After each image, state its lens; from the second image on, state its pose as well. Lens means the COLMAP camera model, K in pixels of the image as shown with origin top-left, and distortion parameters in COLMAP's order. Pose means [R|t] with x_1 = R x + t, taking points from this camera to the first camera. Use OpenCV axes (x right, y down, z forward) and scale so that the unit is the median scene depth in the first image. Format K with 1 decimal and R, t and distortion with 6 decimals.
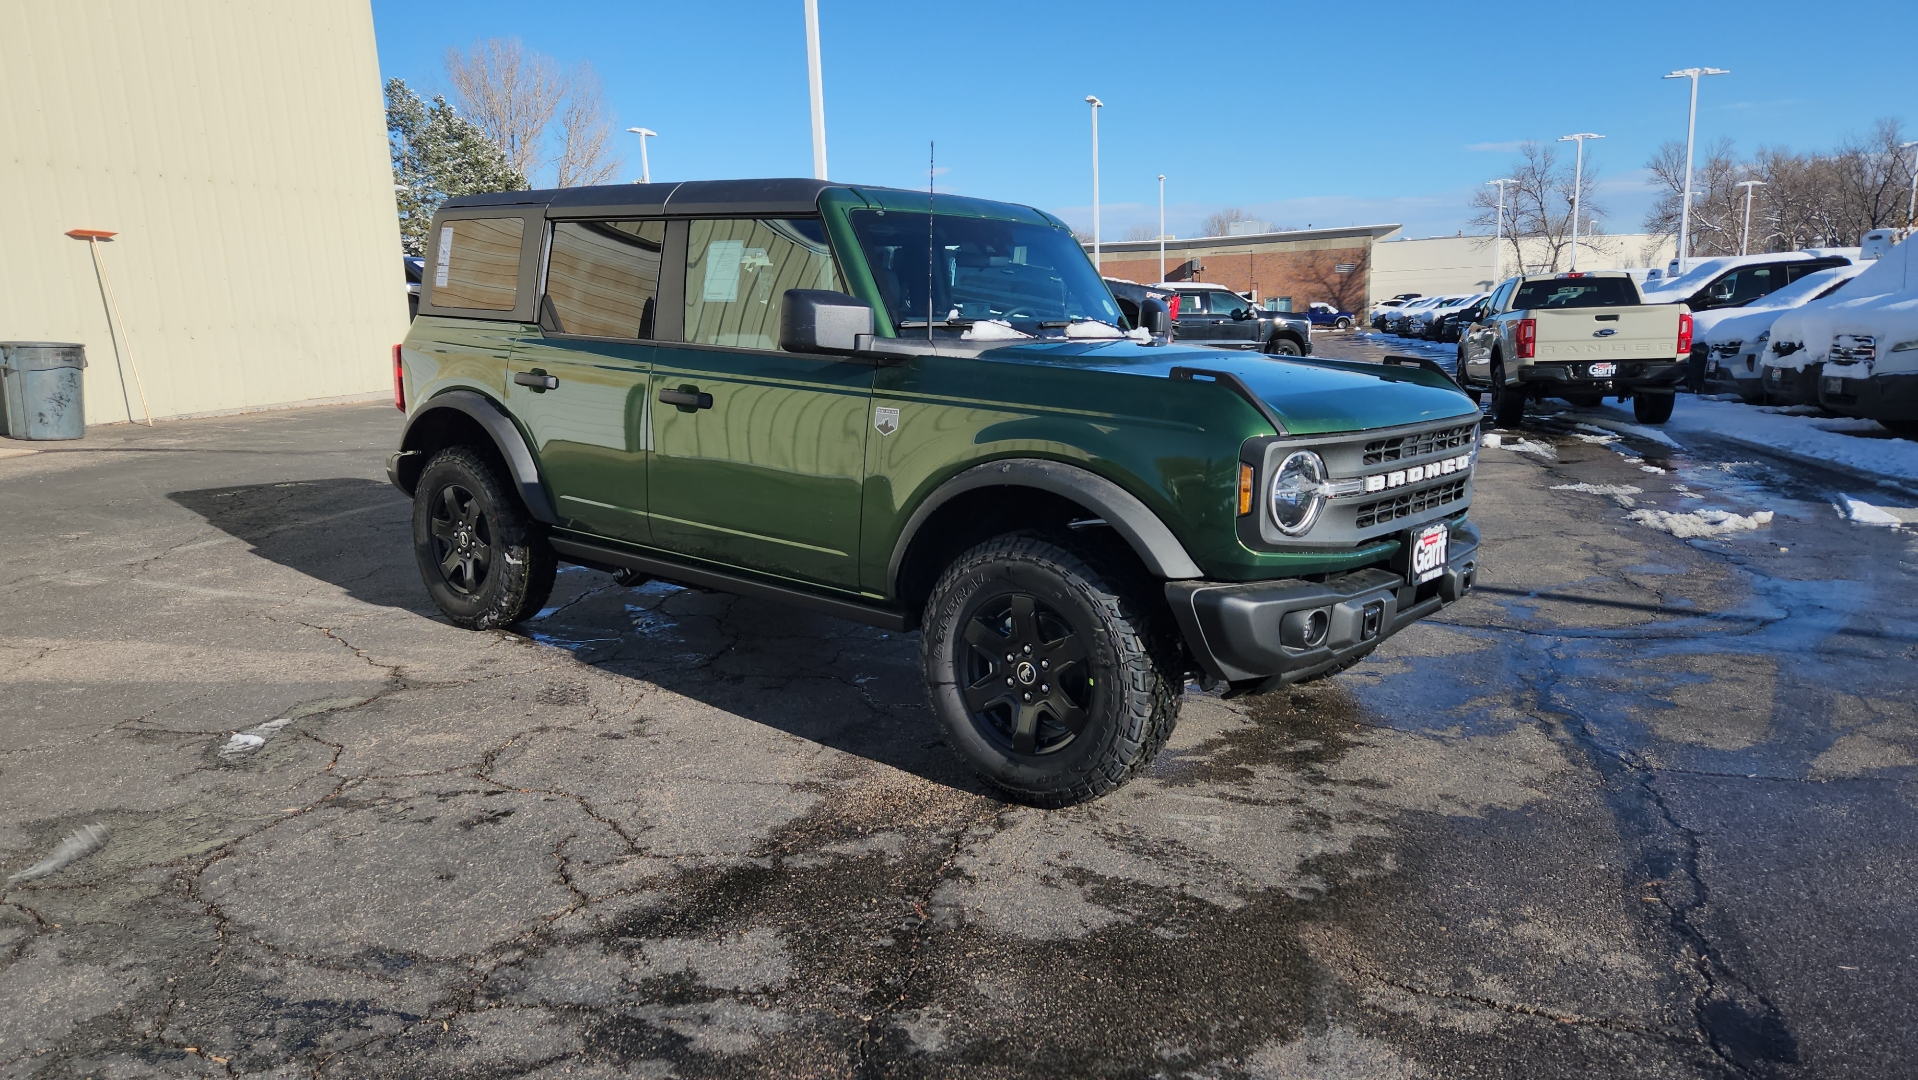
lens RADIAL K [[1280.1, 0, 922.4], [0, 1280.1, 557.4], [0, 0, 1]] dist [0.070999, -0.053334]
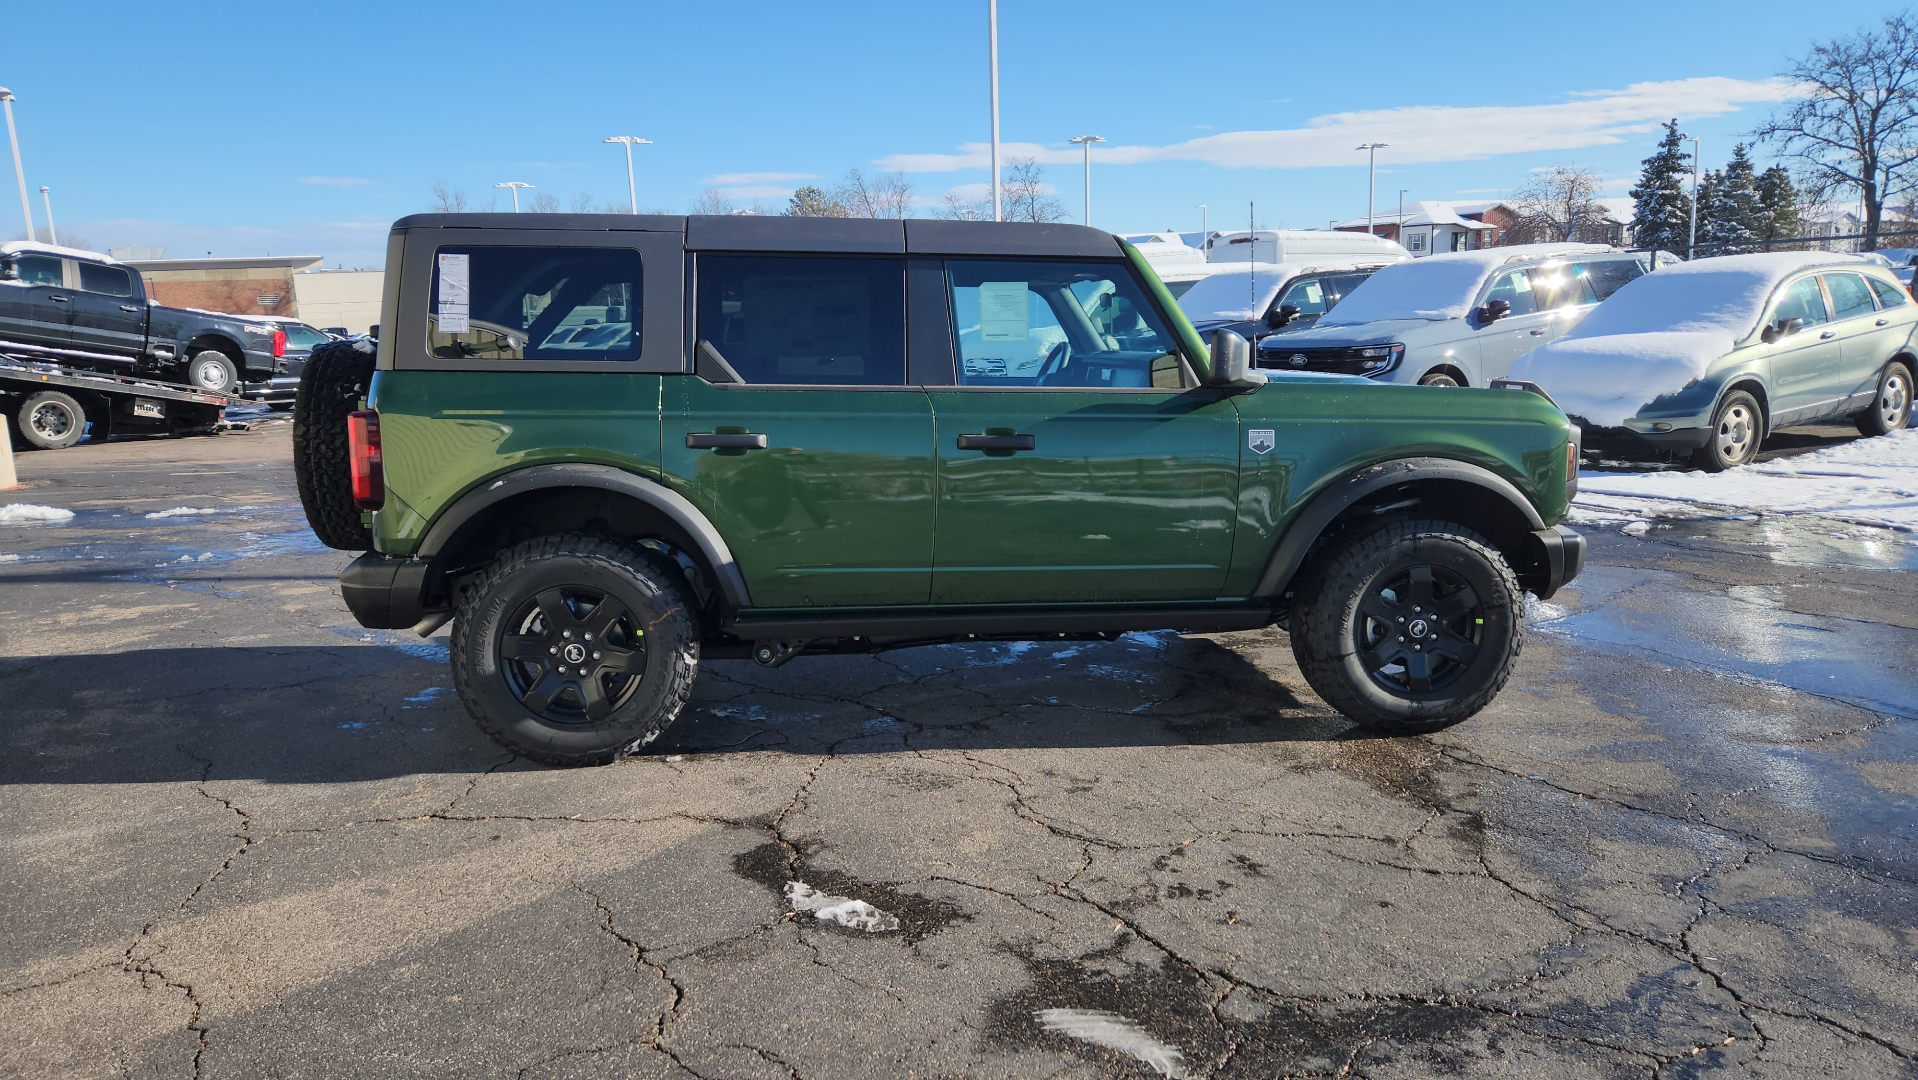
lens RADIAL K [[1281.2, 0, 922.4], [0, 1281.2, 538.1], [0, 0, 1]] dist [0.072061, -0.052507]
pose [[0.683202, -0.127947, 0.718933, -0.986938], [0.156117, 0.987360, 0.027360, -0.092126], [-0.713346, 0.093545, 0.694541, 0.392973]]
